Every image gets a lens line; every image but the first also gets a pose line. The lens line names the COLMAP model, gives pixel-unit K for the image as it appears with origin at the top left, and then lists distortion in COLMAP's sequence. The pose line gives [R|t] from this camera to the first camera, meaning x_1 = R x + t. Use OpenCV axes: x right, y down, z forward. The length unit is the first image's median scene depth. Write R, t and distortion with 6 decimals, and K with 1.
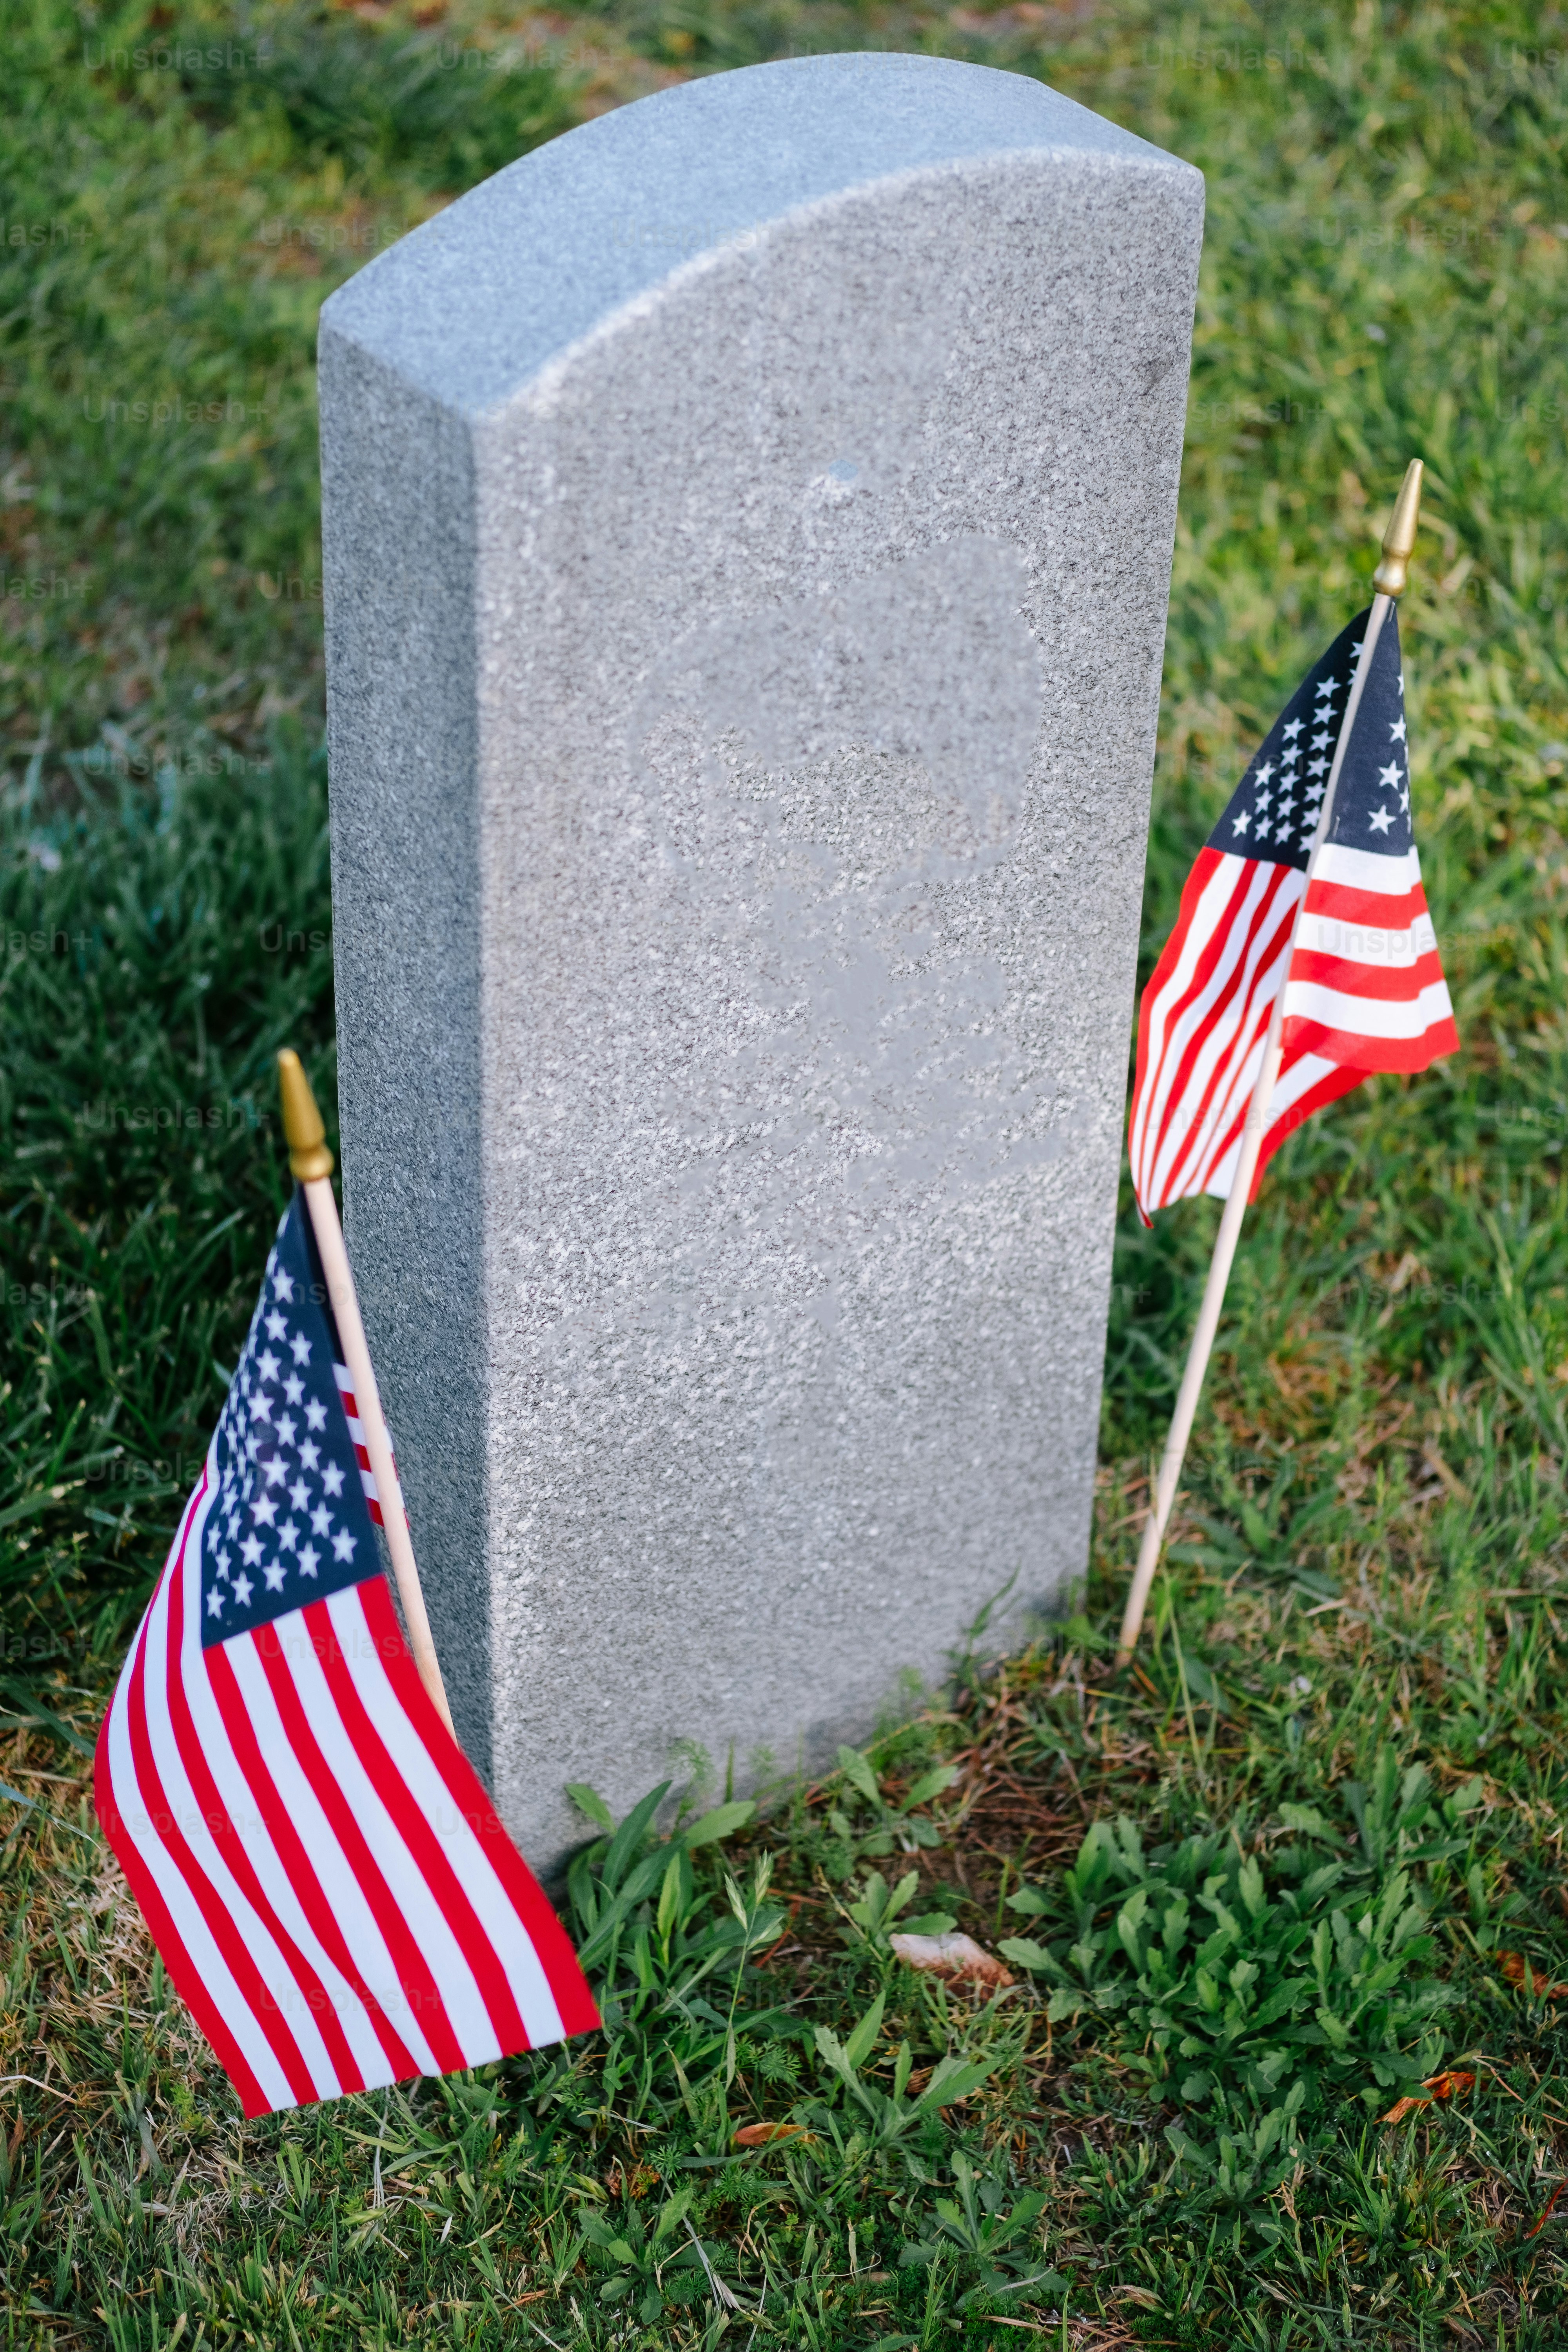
lens RADIAL K [[4978.4, 0, 784.0], [0, 4978.4, 1176.0], [0, 0, 1]] dist [0.009014, 3.657780]
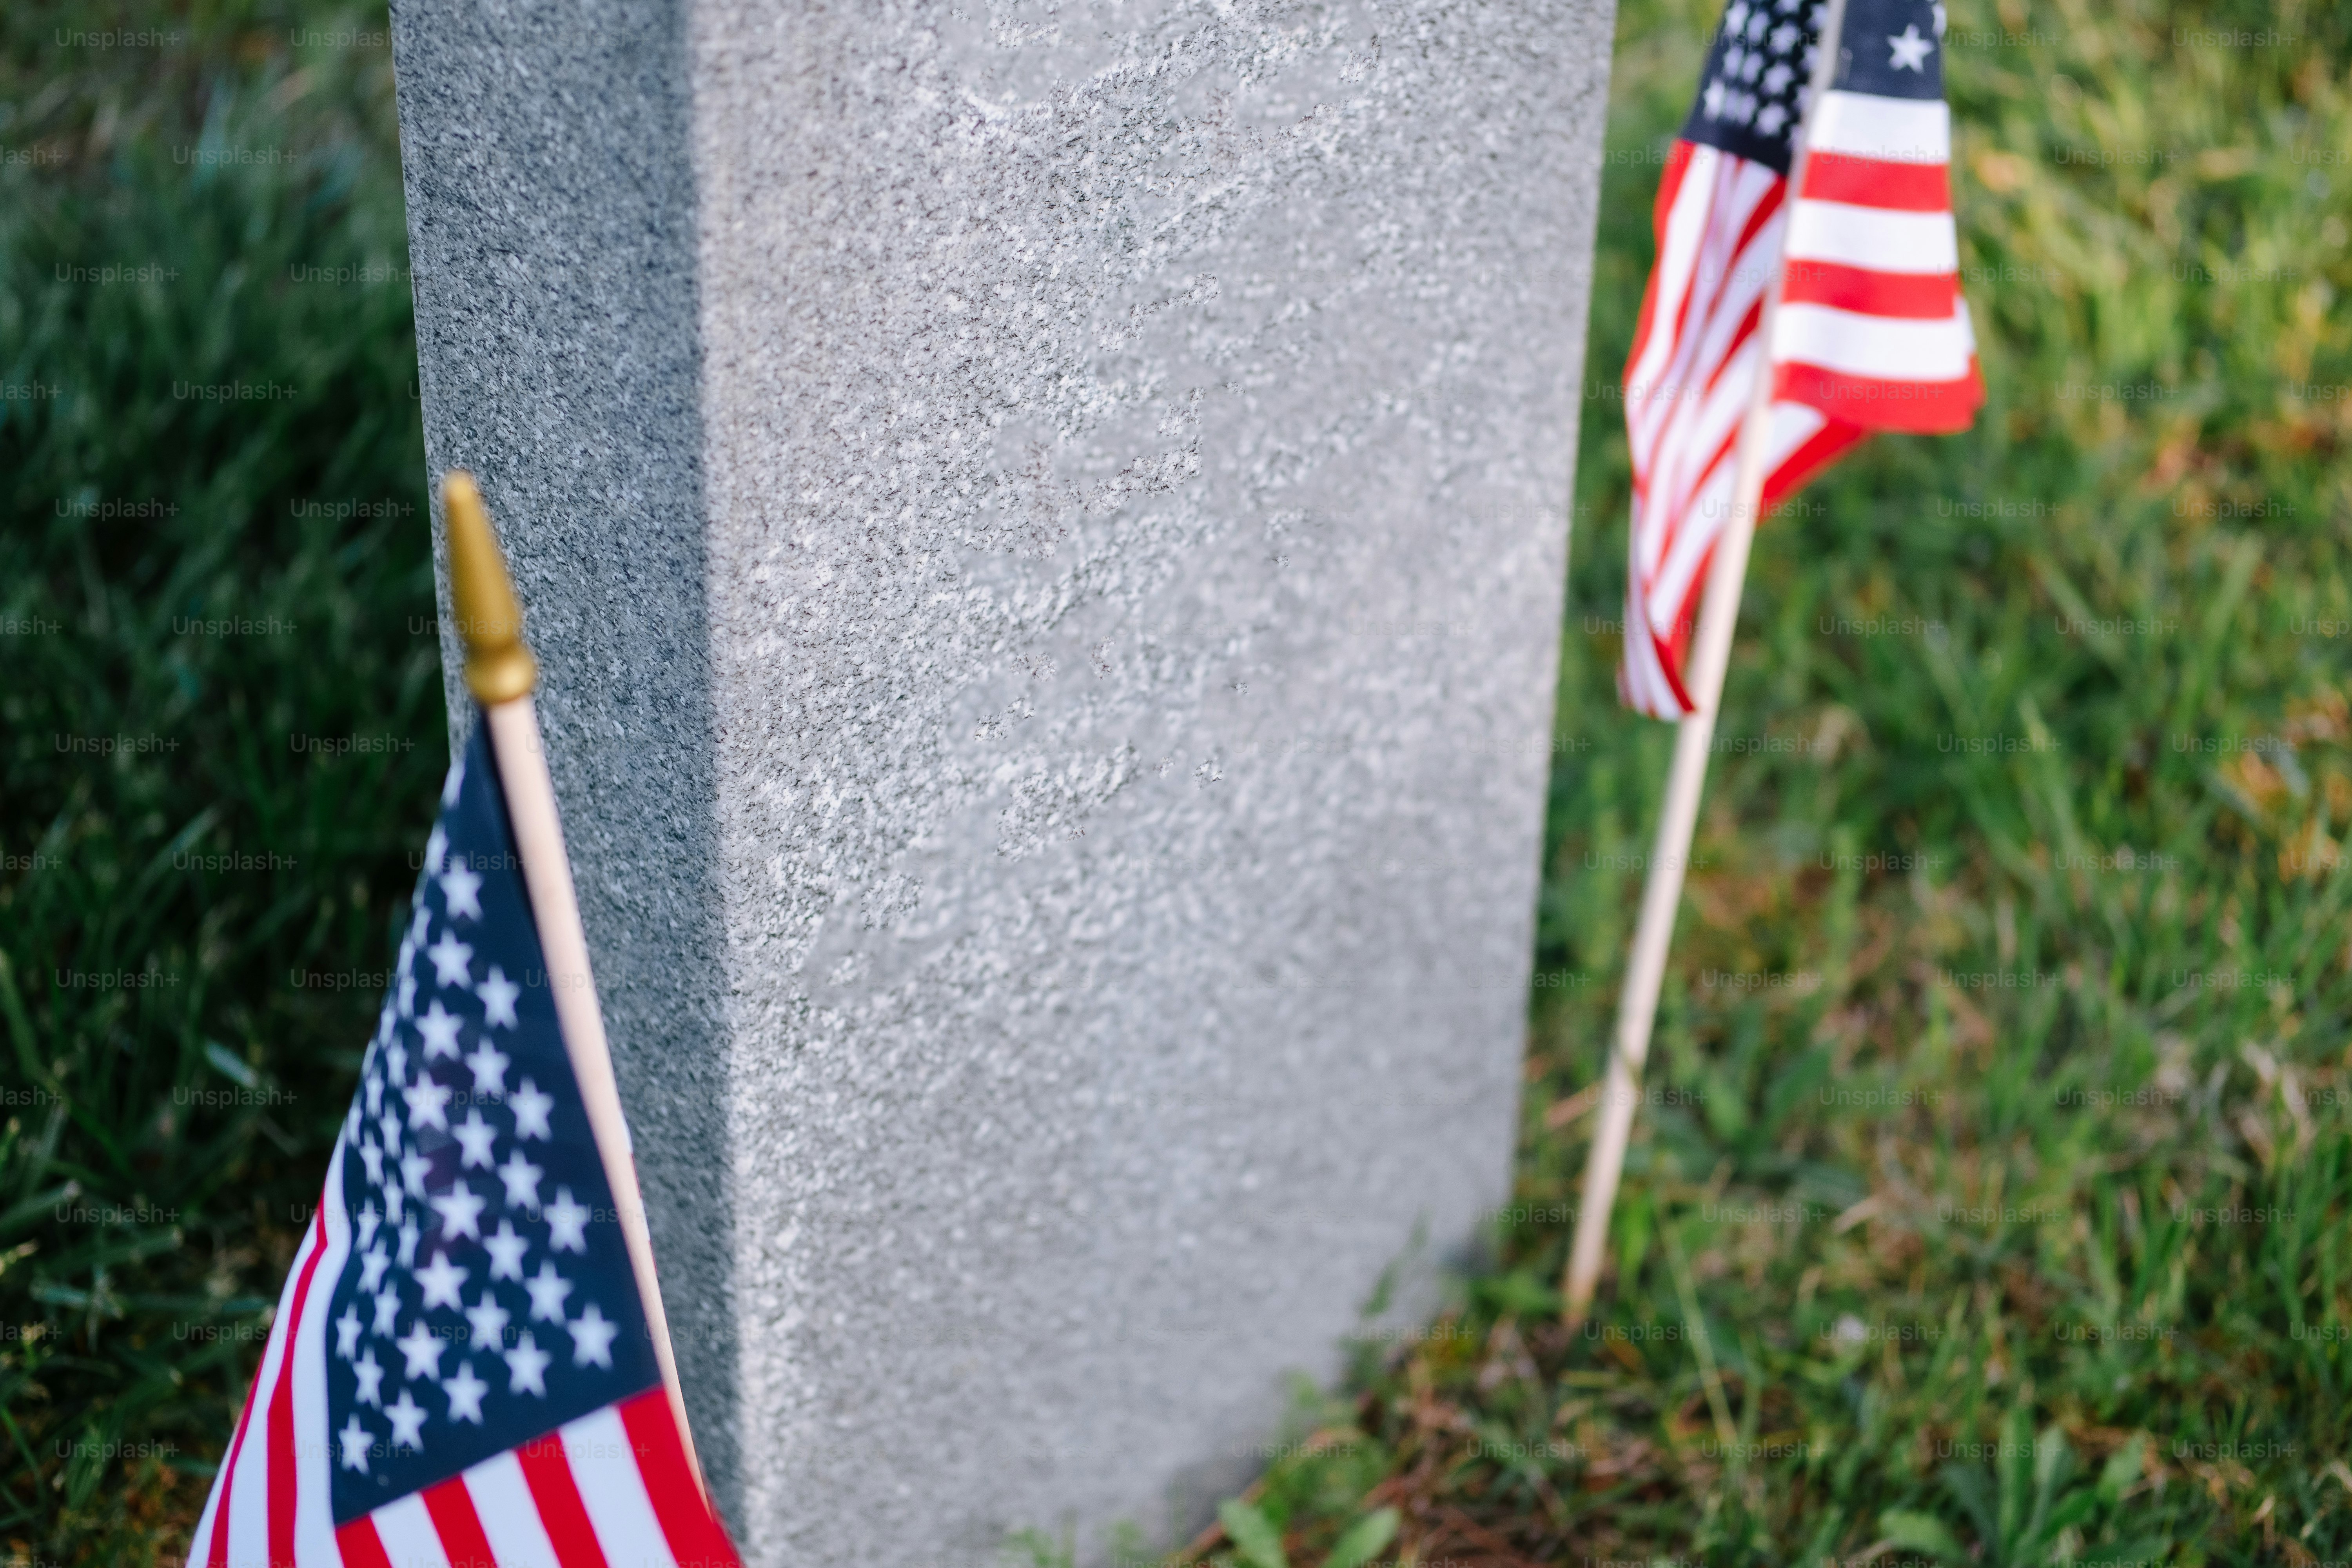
lens RADIAL K [[4978.4, 0, 1175.5], [0, 4978.4, 762.3], [0, 0, 1]] dist [0.009014, 3.657780]
pose [[0.985415, -0.101182, 0.136819, -0.083652], [0.101109, 0.994847, 0.007505, 0.009653], [-0.136874, 0.006438, 0.990568, 0.357634]]
